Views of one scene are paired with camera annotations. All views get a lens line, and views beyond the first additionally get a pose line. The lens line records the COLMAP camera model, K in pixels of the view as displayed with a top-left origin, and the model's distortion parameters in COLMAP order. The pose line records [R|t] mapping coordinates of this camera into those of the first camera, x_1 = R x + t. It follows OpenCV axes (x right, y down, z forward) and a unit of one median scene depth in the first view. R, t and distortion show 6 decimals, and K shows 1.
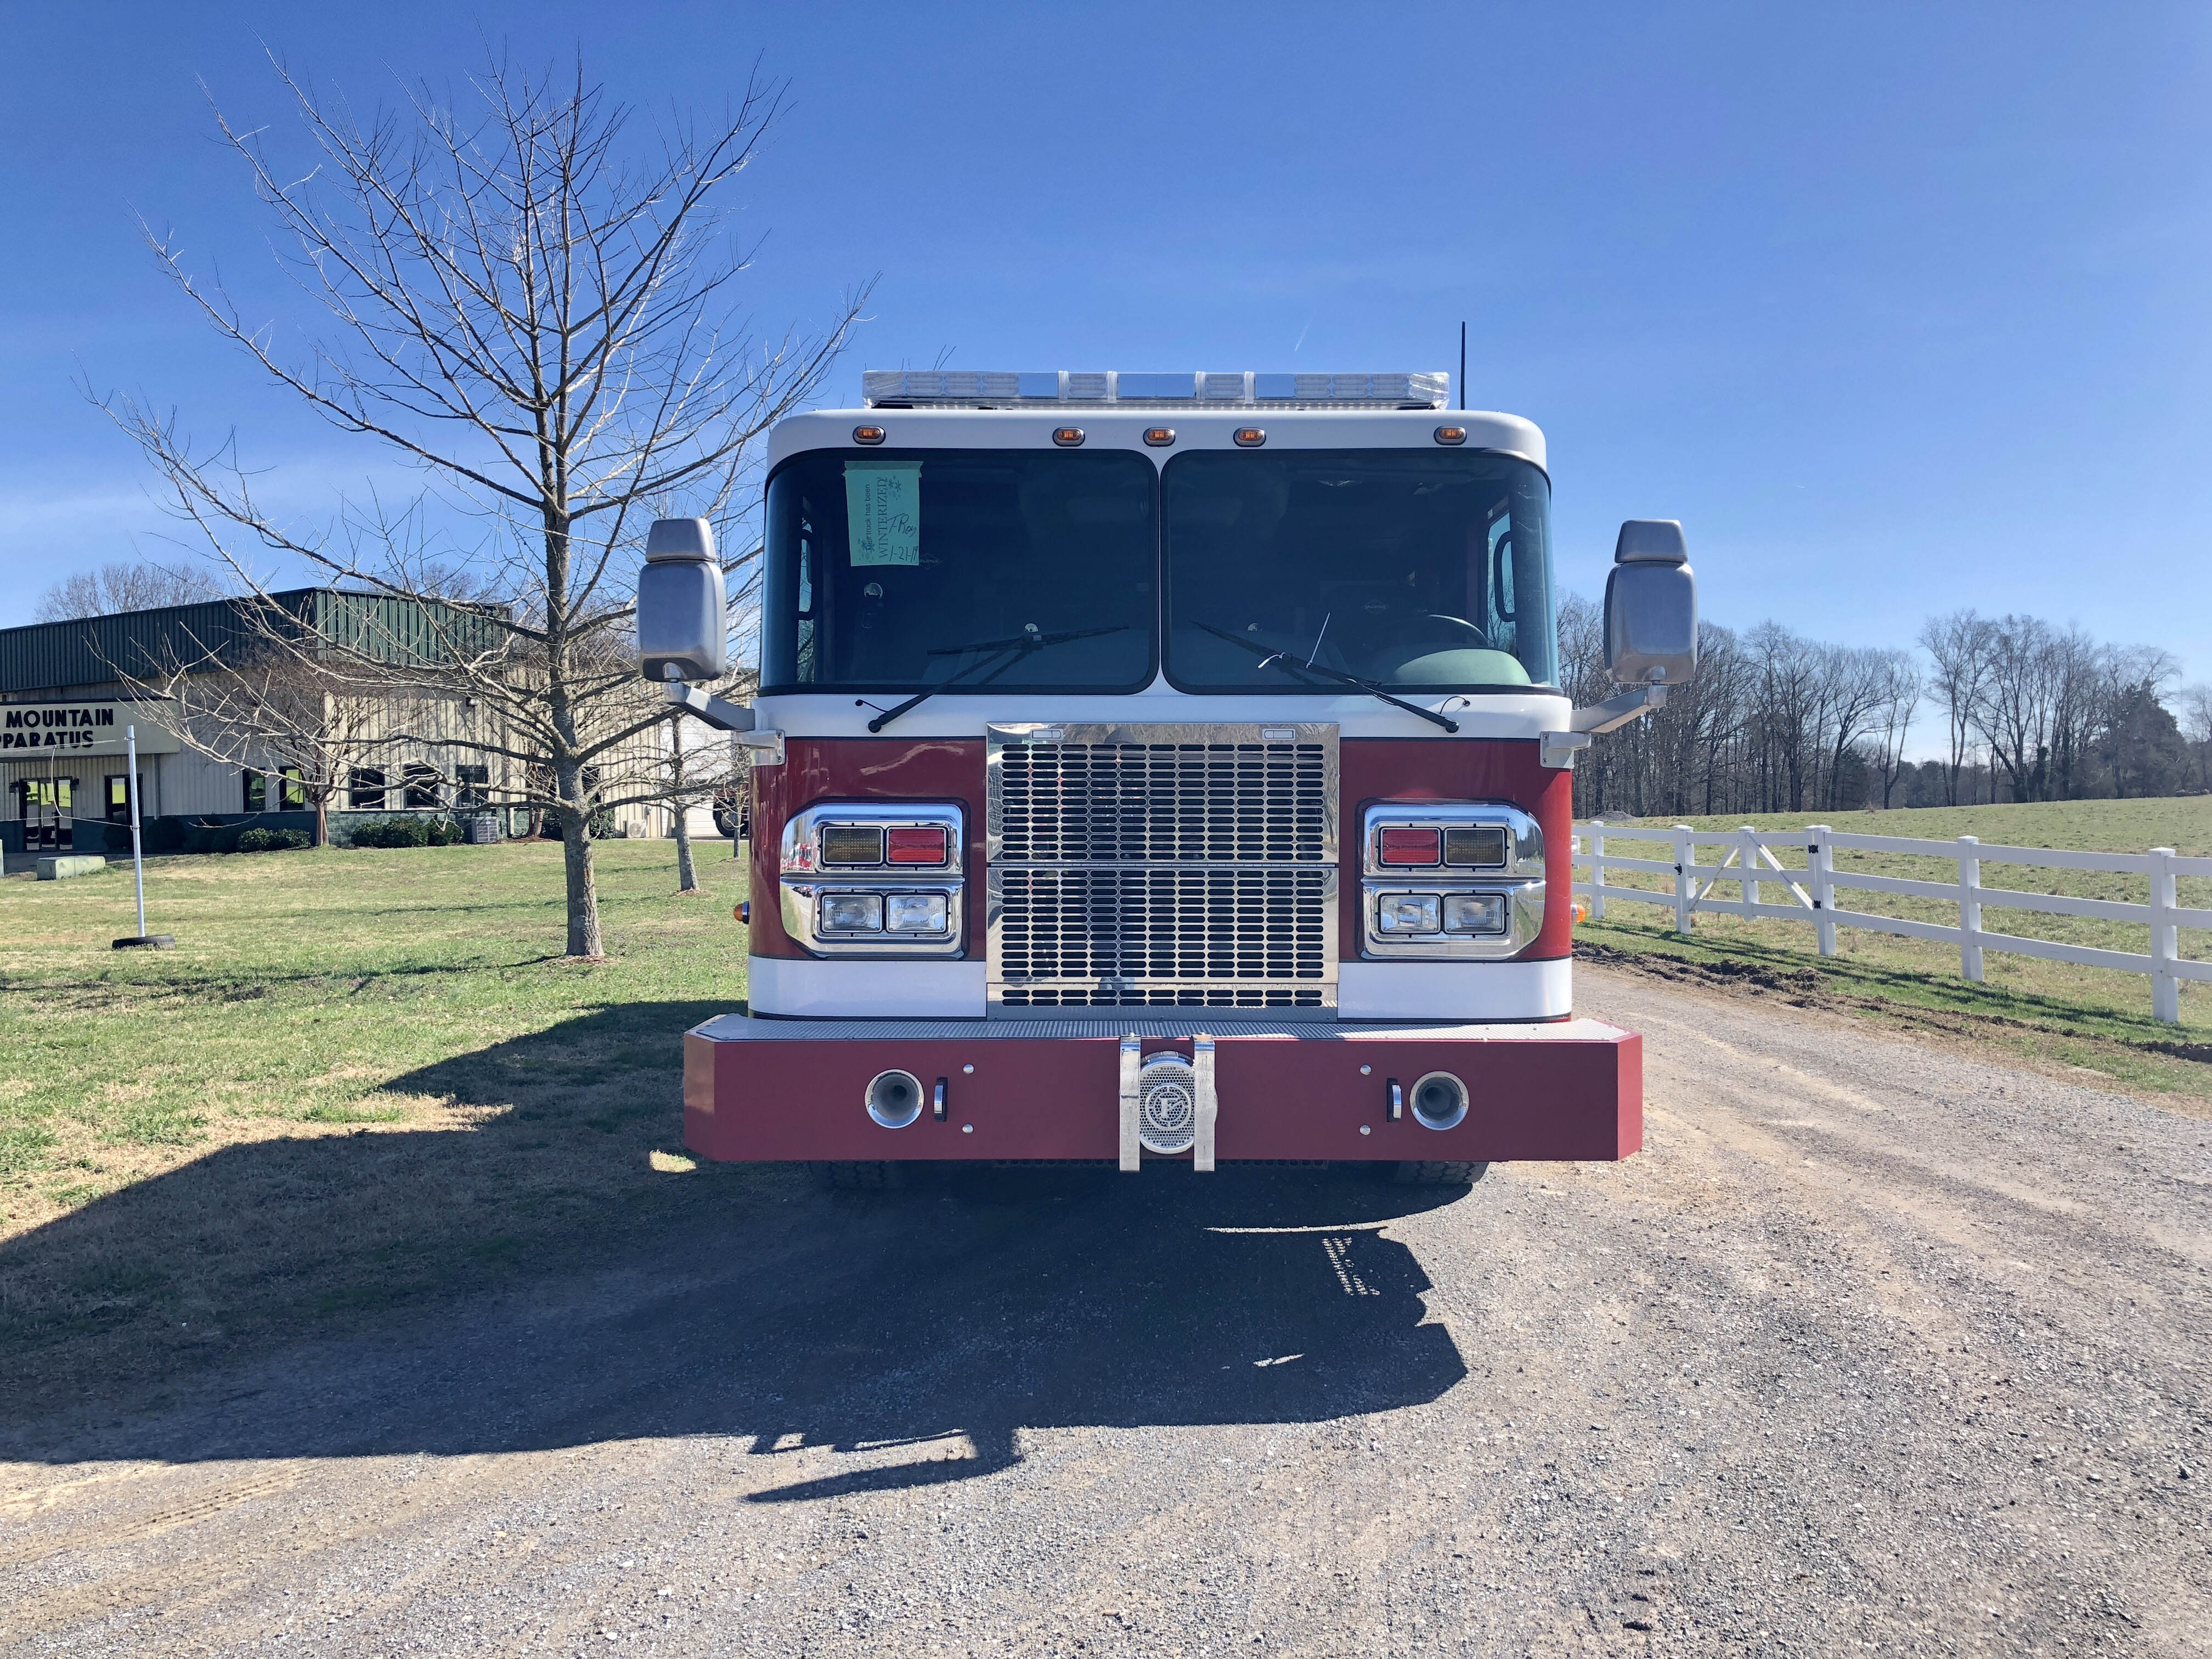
lens RADIAL K [[1870.4, 0, 1109.2], [0, 1870.4, 824.2], [0, 0, 1]] dist [0.057030, -0.015046]
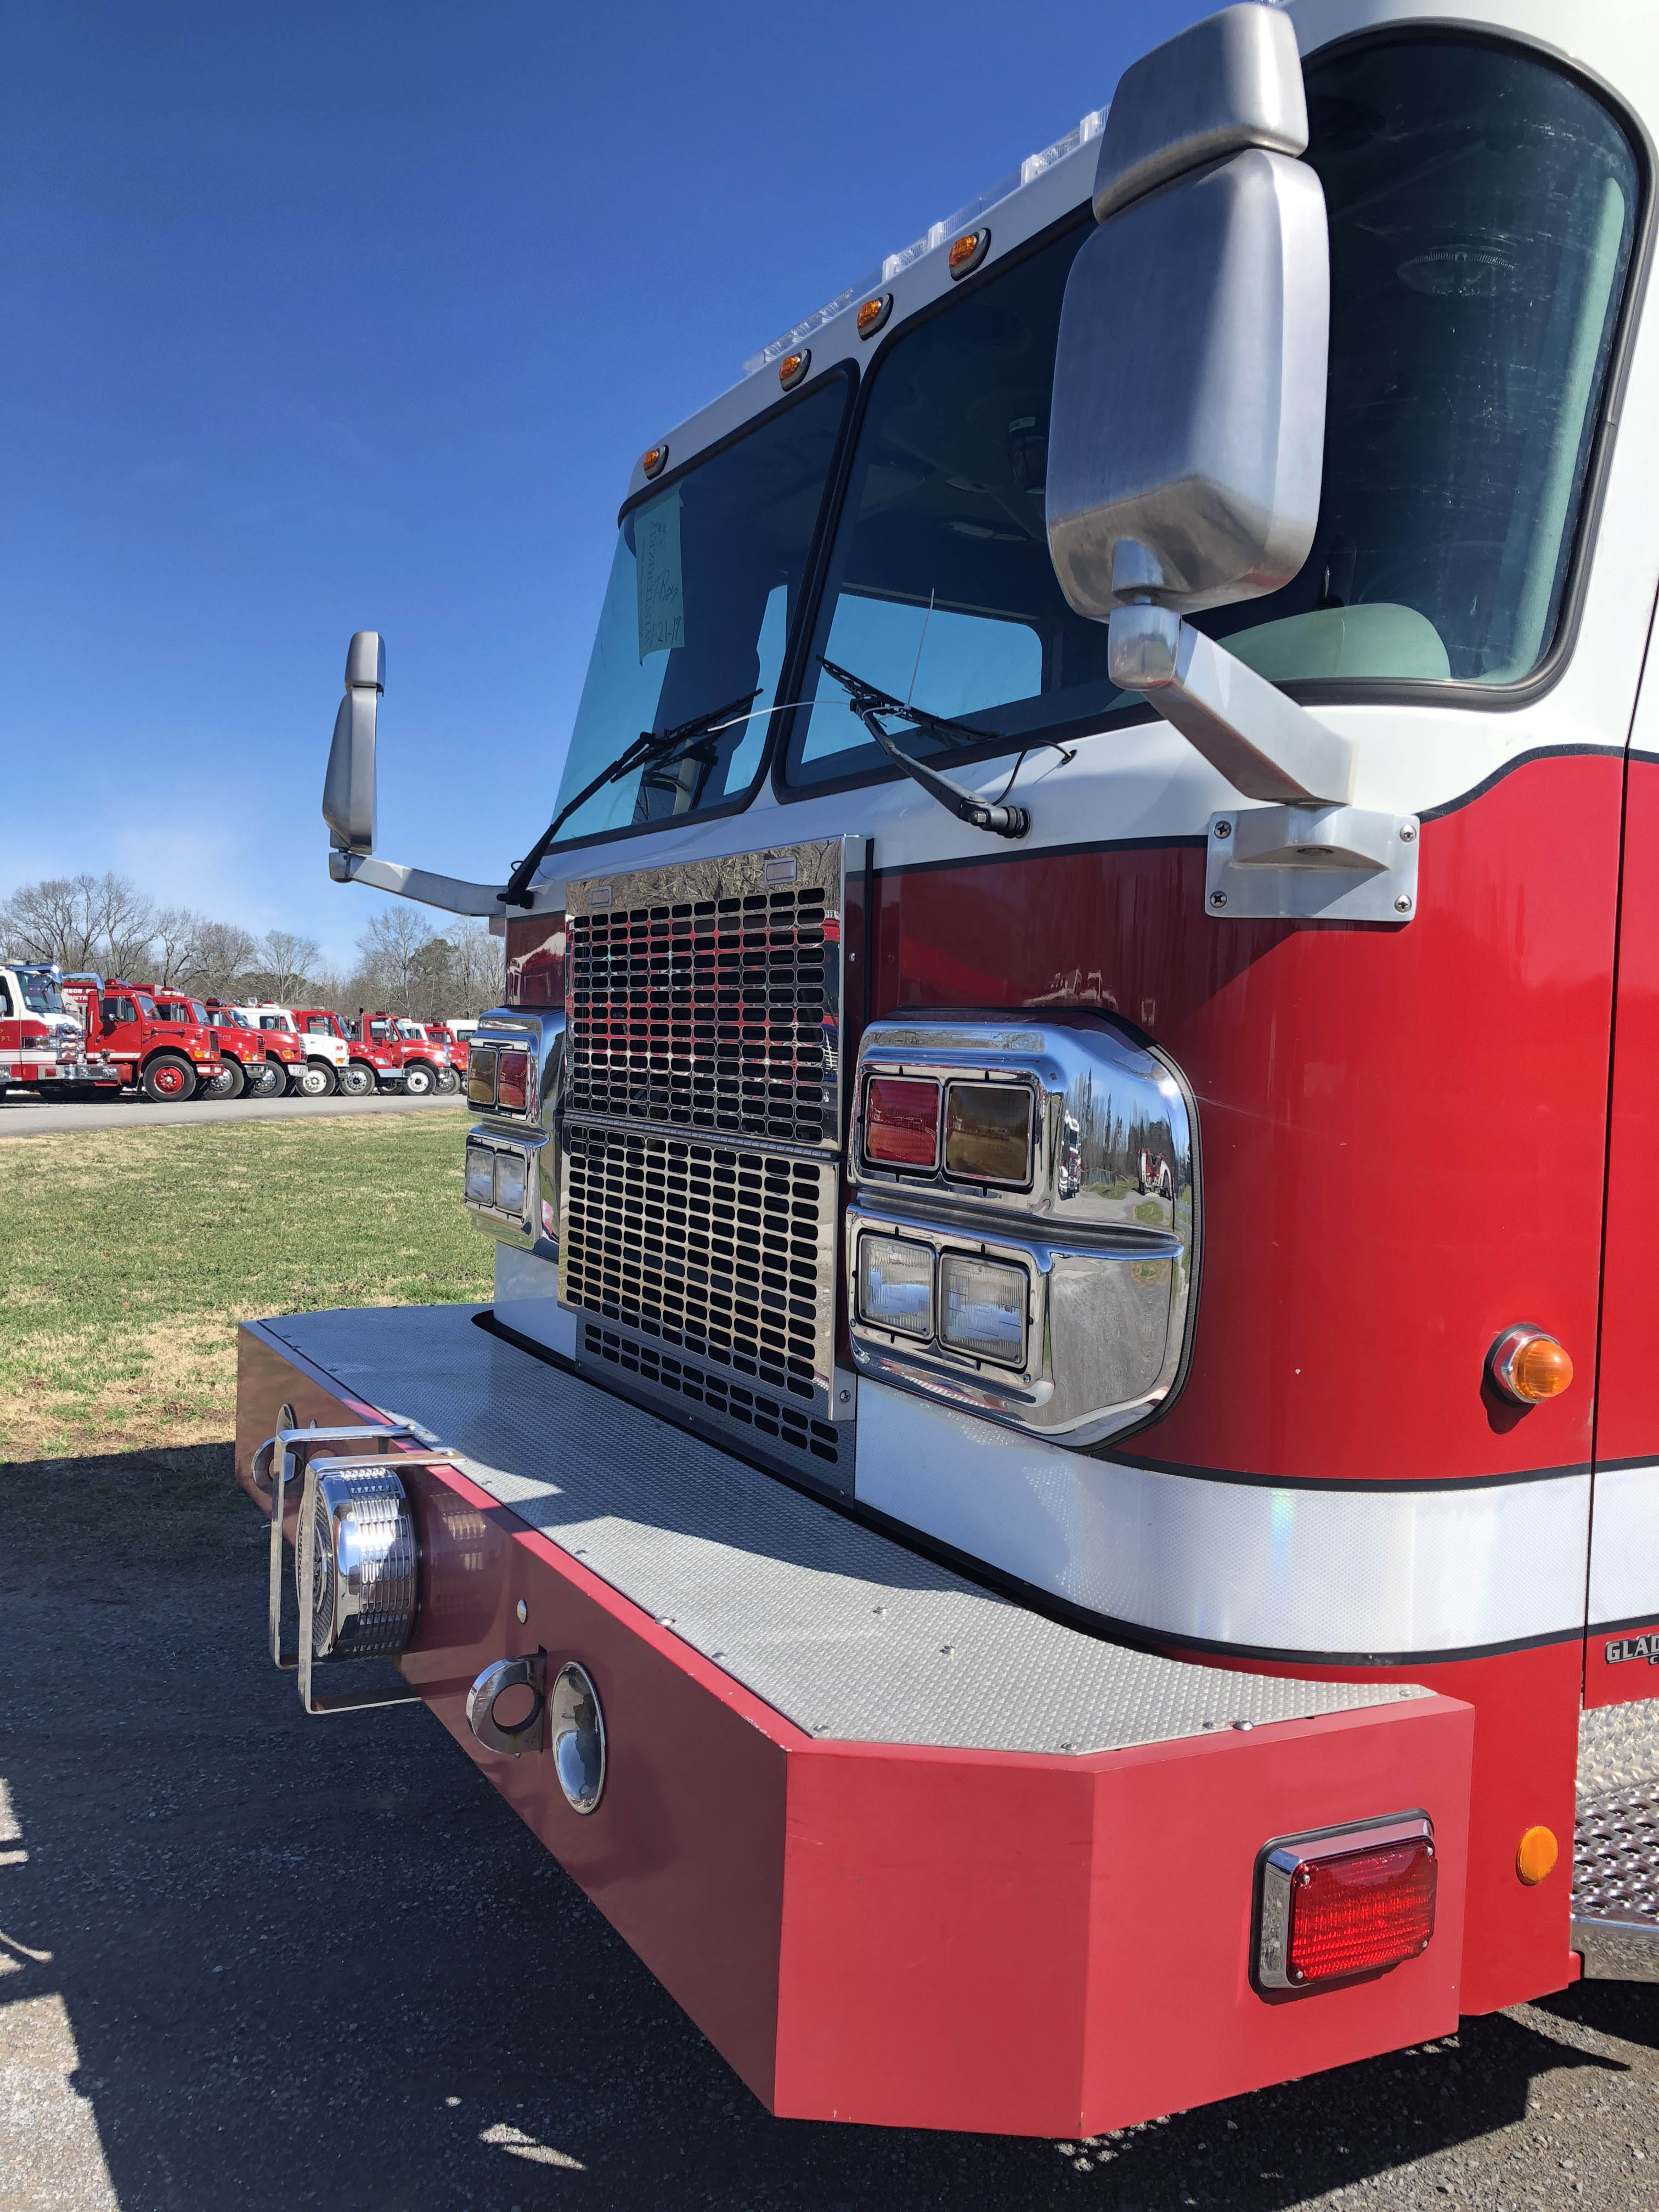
lens RADIAL K [[1870.4, 0, 824.8], [0, 1870.4, 1116.4], [0, 0, 1]] dist [0.057030, -0.015046]
pose [[0.429788, 0.048341, -0.901635, 0.526031], [-0.032852, 0.998742, 0.037888, -0.004711], [0.902332, 0.013336, 0.430835, 0.805450]]
